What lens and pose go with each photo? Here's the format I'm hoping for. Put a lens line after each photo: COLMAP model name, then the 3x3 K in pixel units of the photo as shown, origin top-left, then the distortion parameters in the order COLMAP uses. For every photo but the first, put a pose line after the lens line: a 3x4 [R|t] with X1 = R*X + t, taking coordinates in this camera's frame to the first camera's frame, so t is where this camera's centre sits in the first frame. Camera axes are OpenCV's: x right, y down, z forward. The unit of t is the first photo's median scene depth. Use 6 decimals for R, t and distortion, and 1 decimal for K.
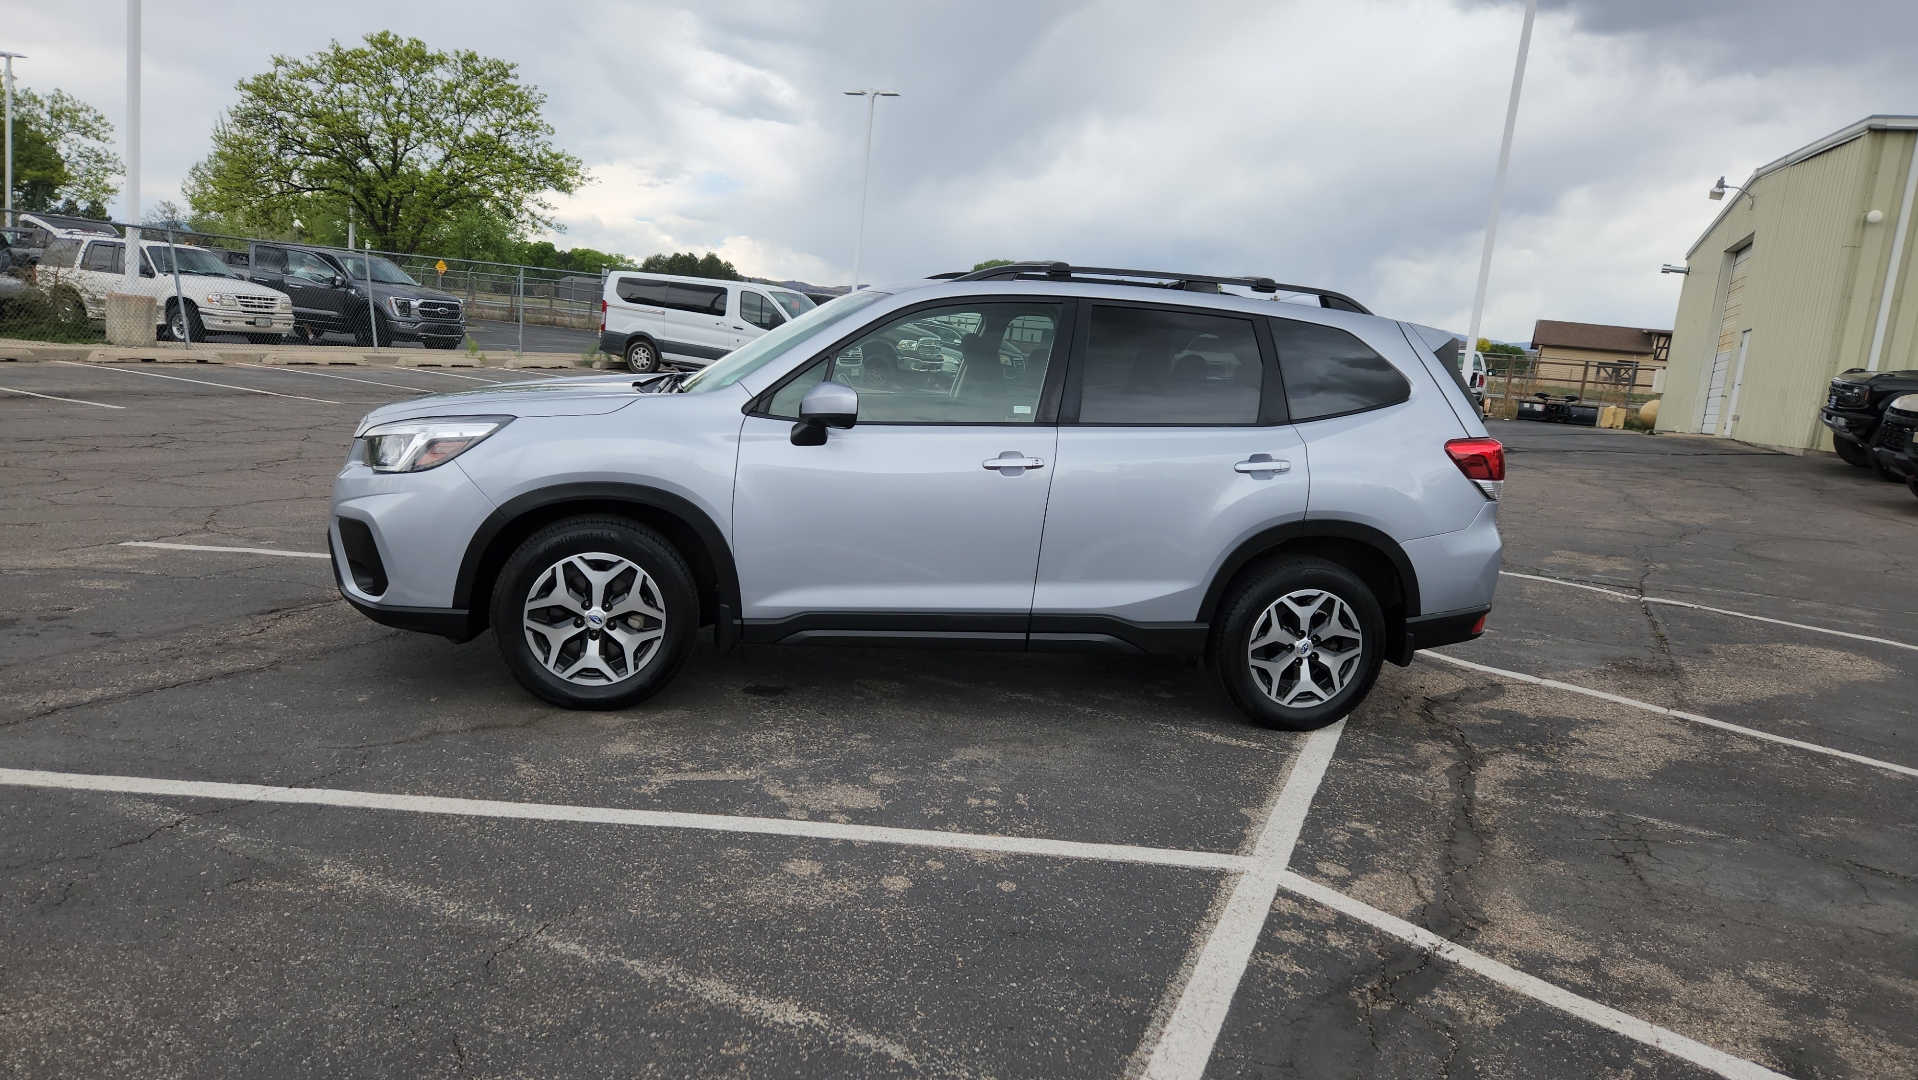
lens RADIAL K [[1279.4, 0, 941.7], [0, 1279.4, 542.5], [0, 0, 1]] dist [0.072756, -0.059099]
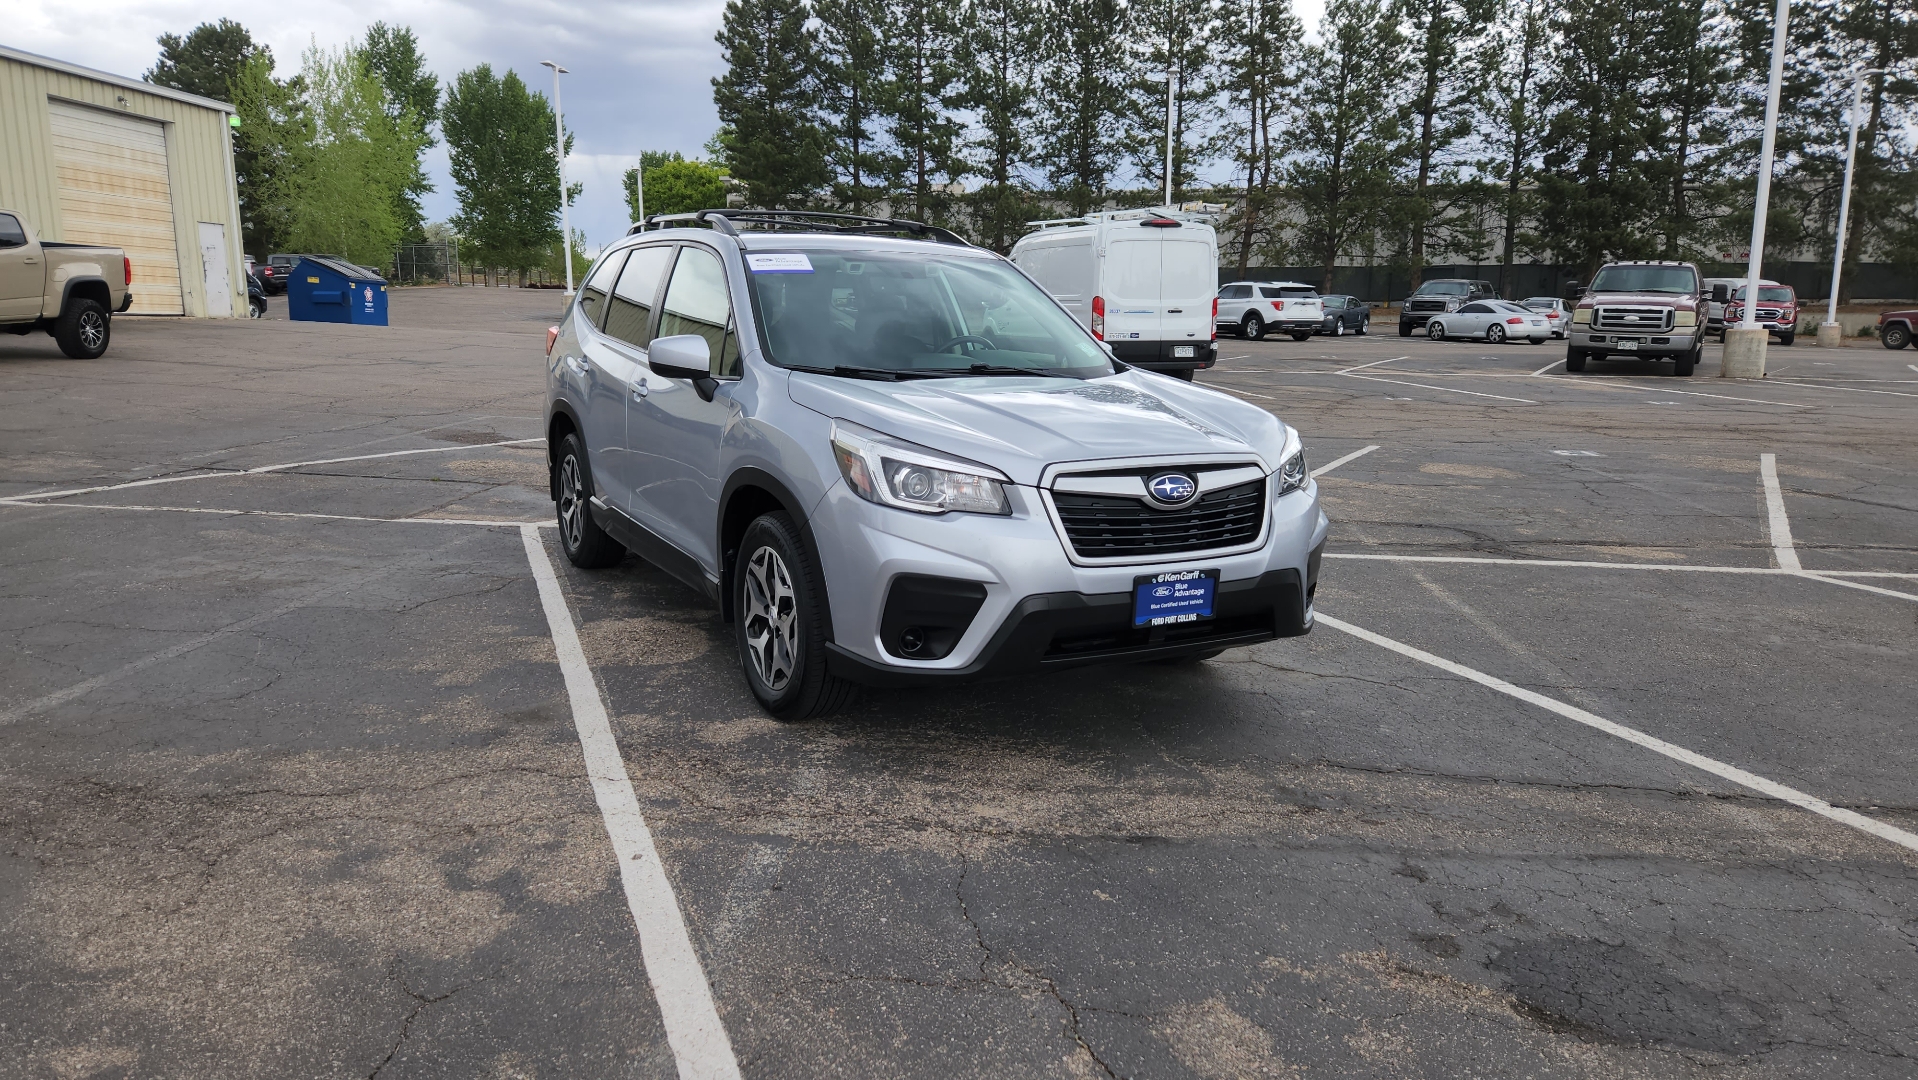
lens RADIAL K [[1281.0, 0, 924.1], [0, 1281.0, 549.5], [0, 0, 1]] dist [0.073293, -0.059849]
pose [[-0.293527, -0.271218, 0.916669, -1.123627], [0.108967, 0.943166, 0.313950, -0.311178], [-0.949720, 0.192039, -0.247291, 1.365822]]
